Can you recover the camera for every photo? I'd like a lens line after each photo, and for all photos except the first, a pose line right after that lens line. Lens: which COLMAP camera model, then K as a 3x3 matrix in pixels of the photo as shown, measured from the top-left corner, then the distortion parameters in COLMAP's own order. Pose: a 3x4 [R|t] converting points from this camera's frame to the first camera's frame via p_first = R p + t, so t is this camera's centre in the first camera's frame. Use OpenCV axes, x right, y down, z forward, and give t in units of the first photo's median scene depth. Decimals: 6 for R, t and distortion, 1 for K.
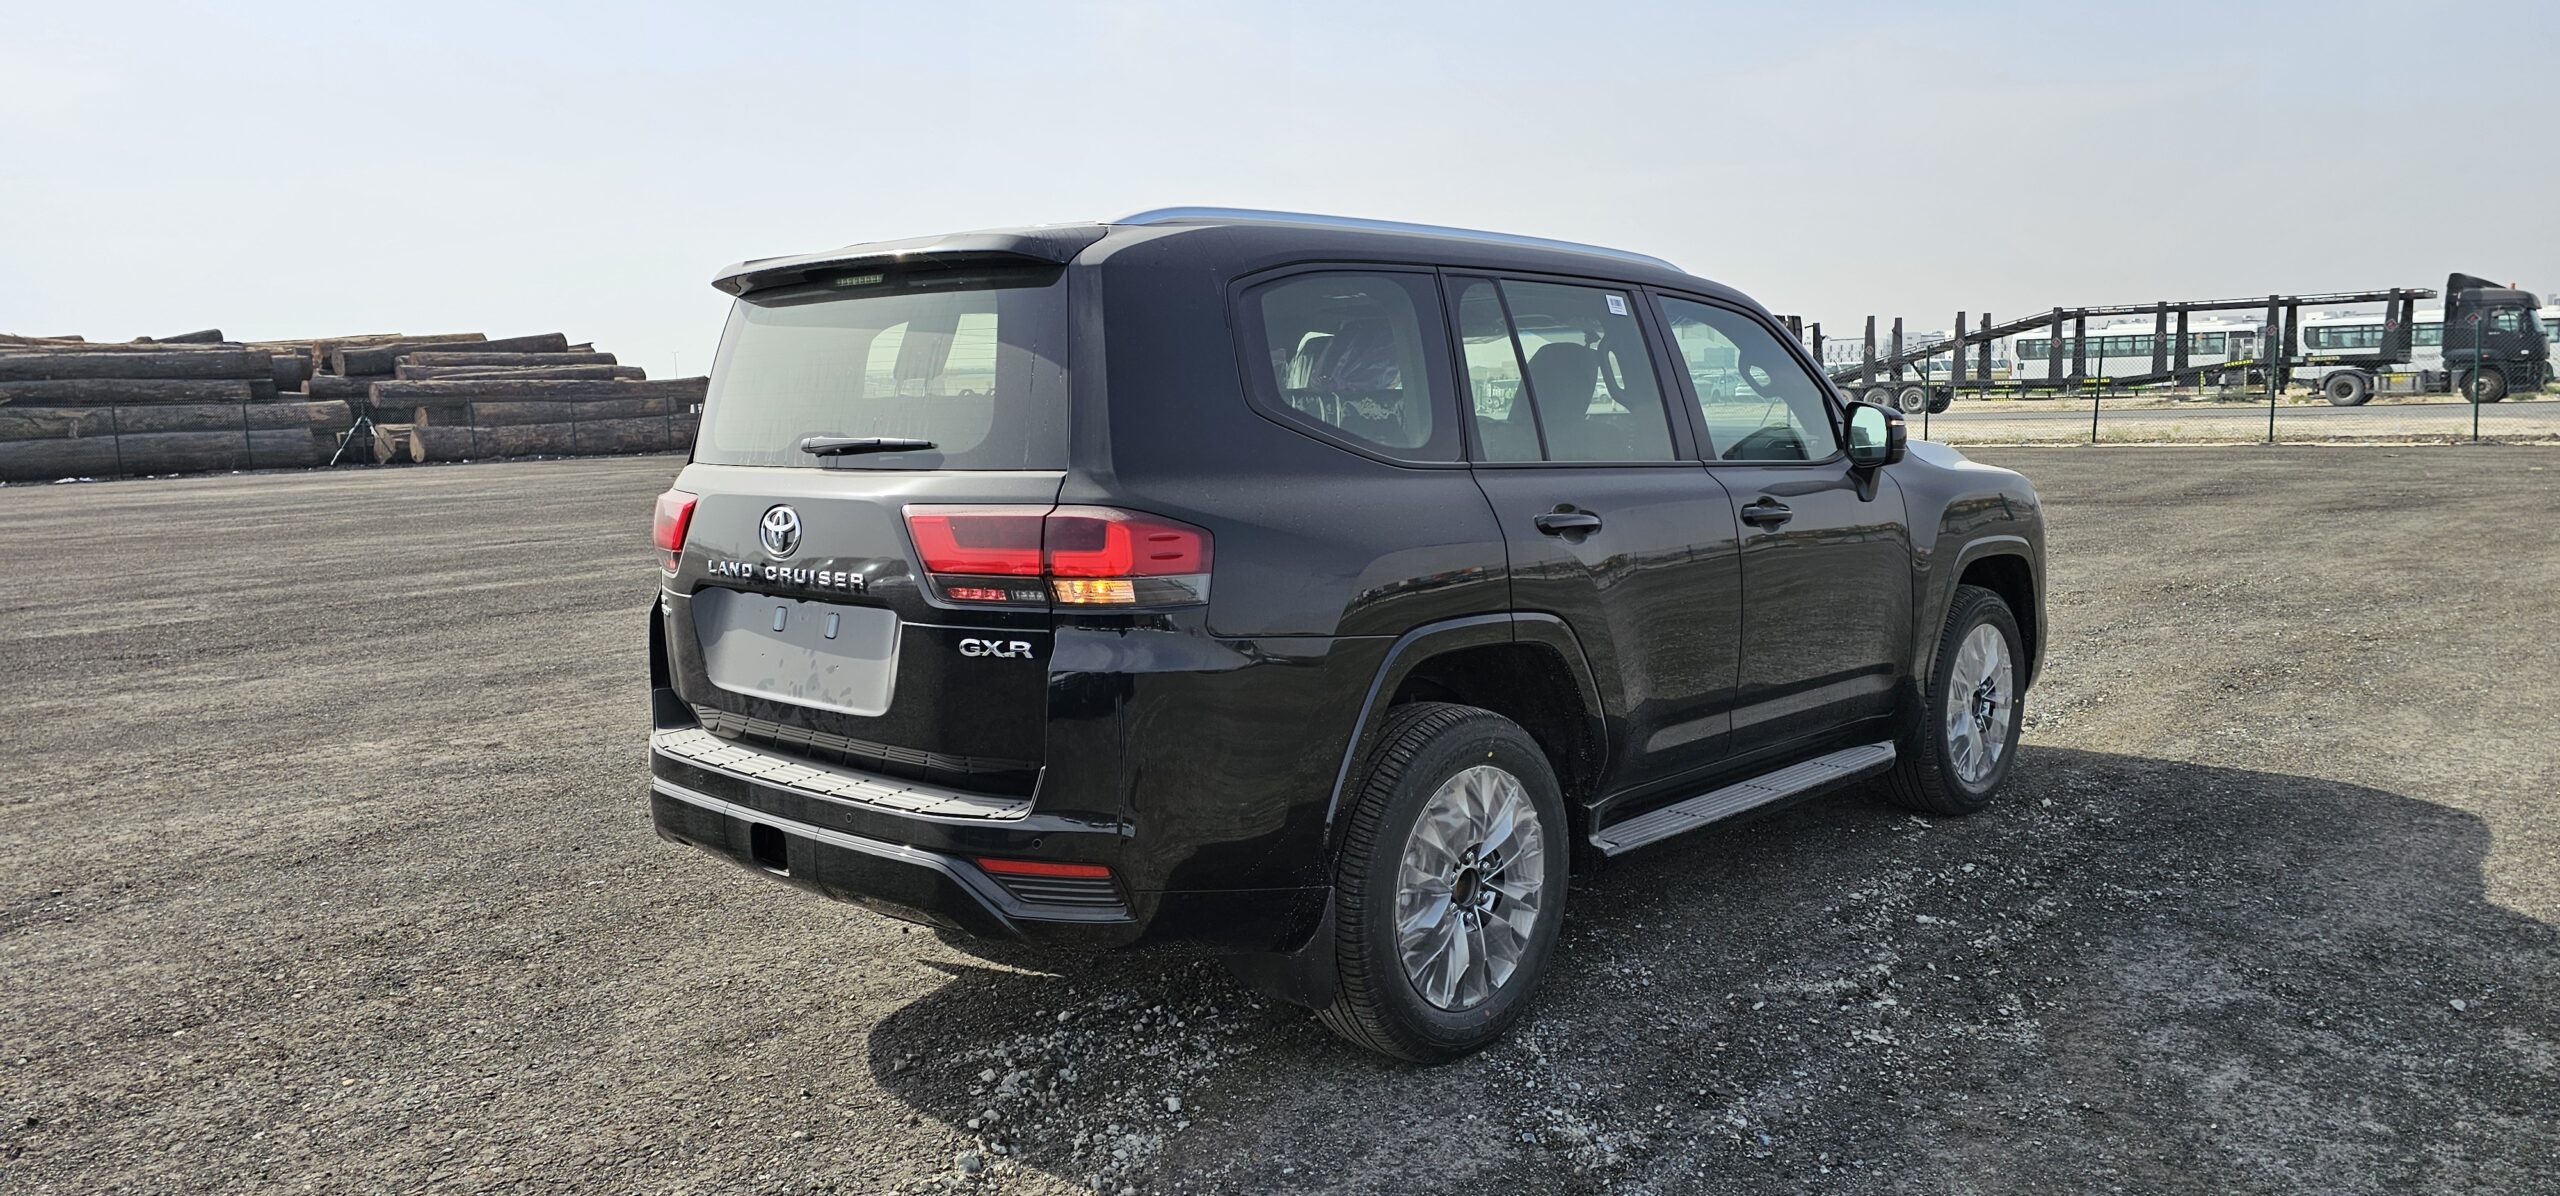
lens RADIAL K [[1758.0, 0, 1284.7], [0, 1758.0, 599.2], [0, 0, 1]] dist [0.039997, -0.023995]
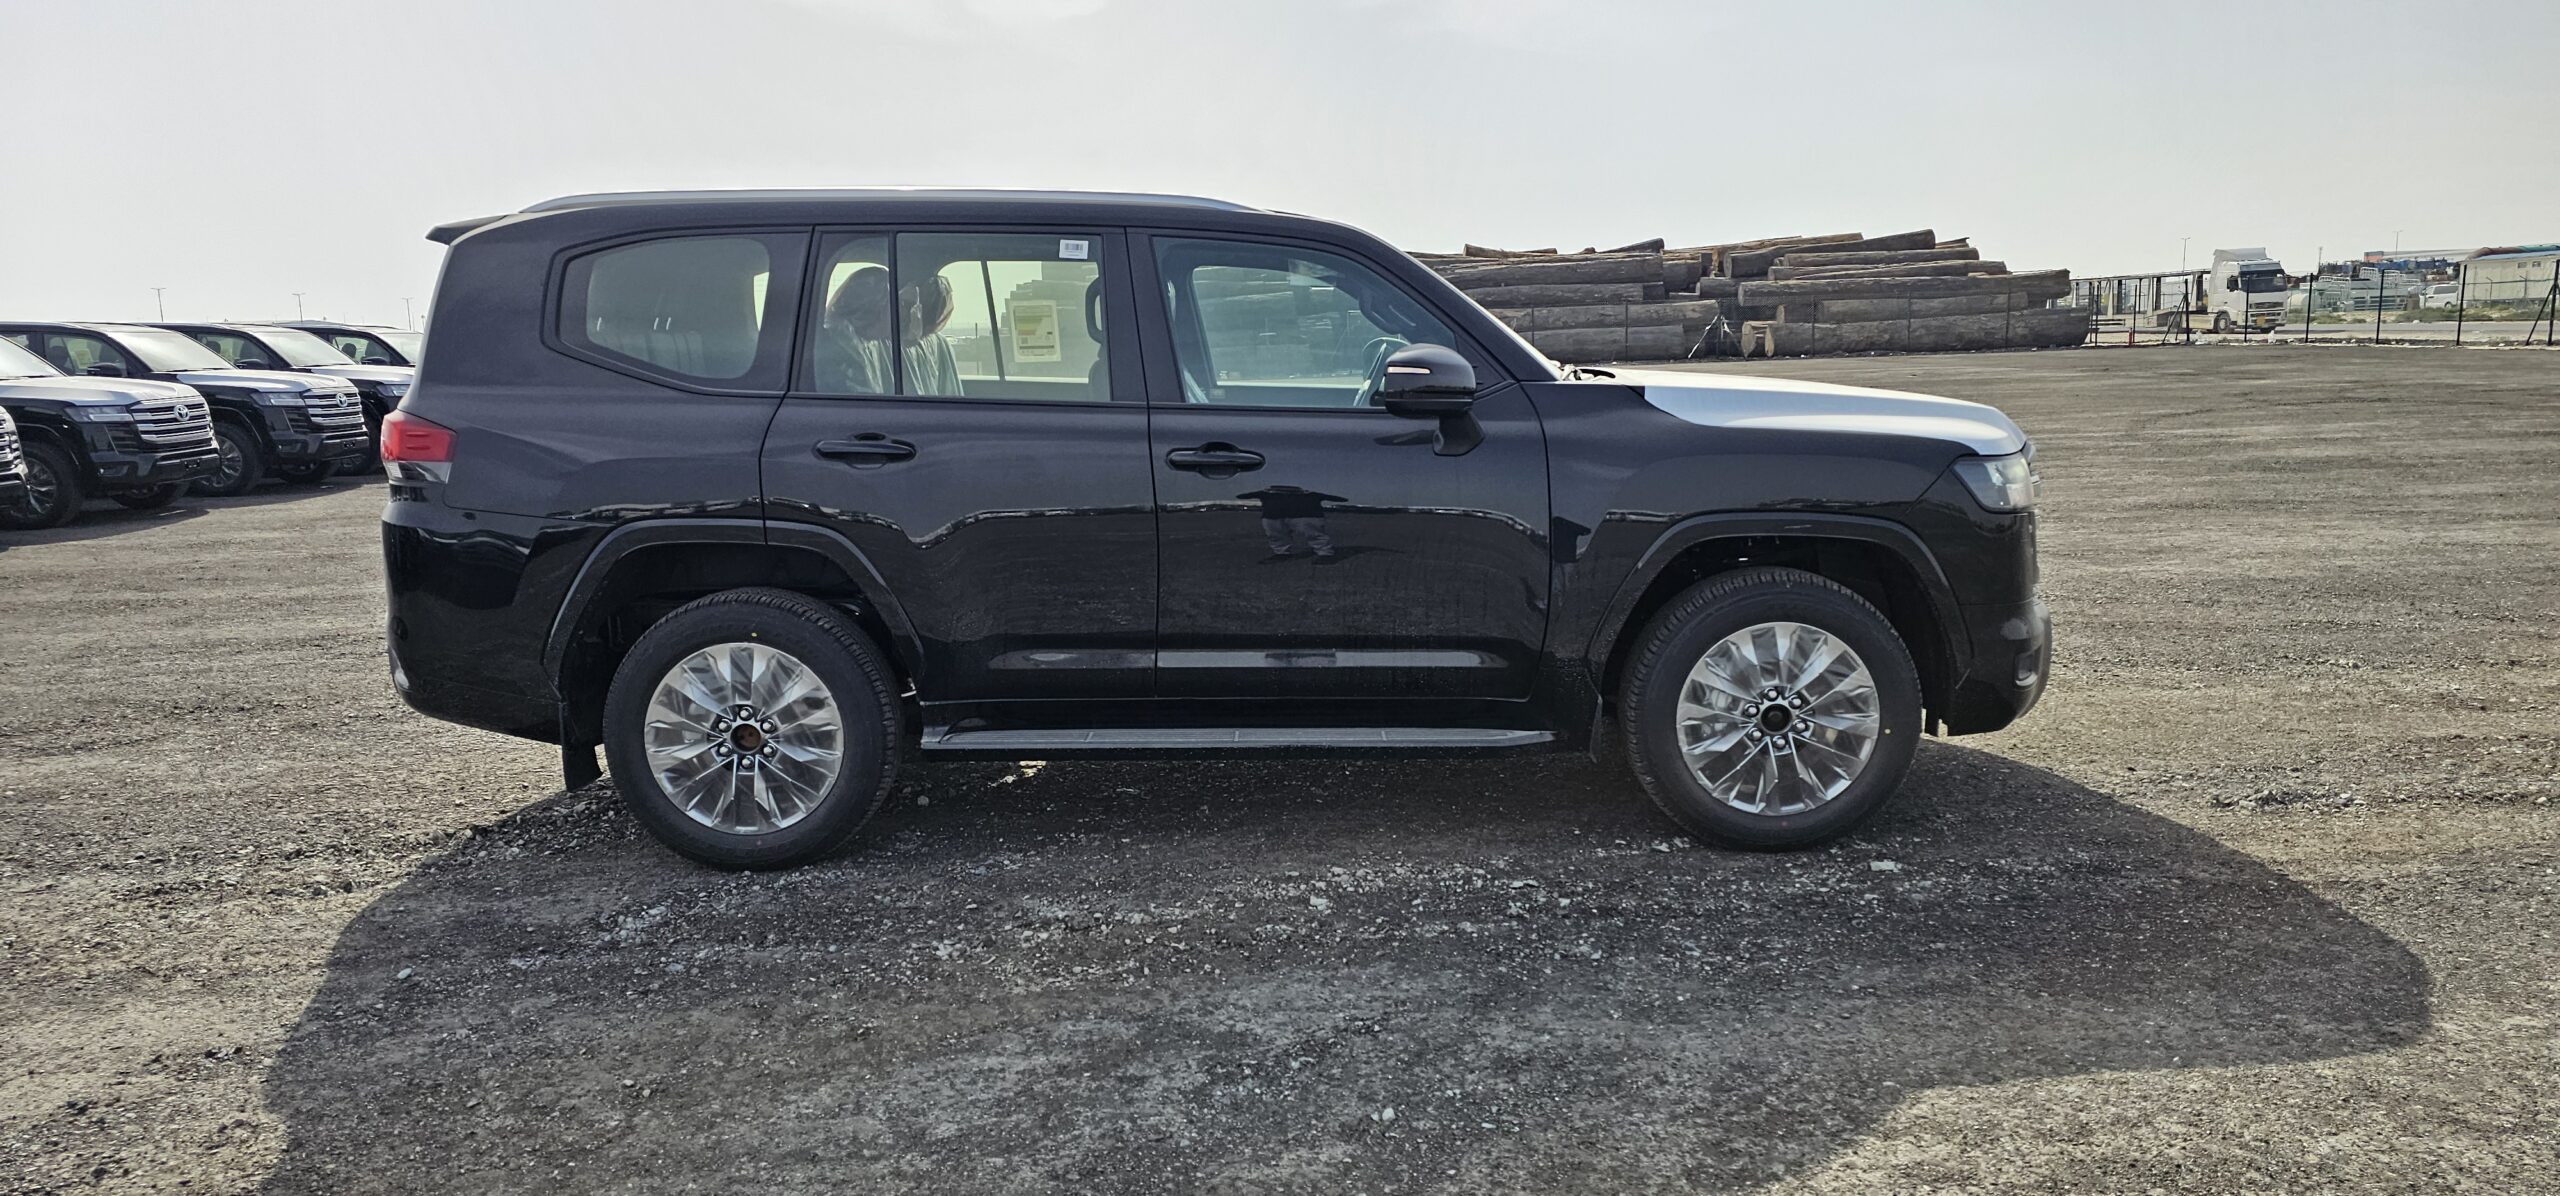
lens RADIAL K [[1758.0, 0, 1266.1], [0, 1758.0, 606.5], [0, 0, 1]] dist [0.039997, -0.023995]
pose [[0.640516, 0.126633, -0.757432, 0.154092], [-0.077037, 0.991931, 0.100692, -0.009870], [0.764071, -0.006145, 0.645103, 0.058978]]
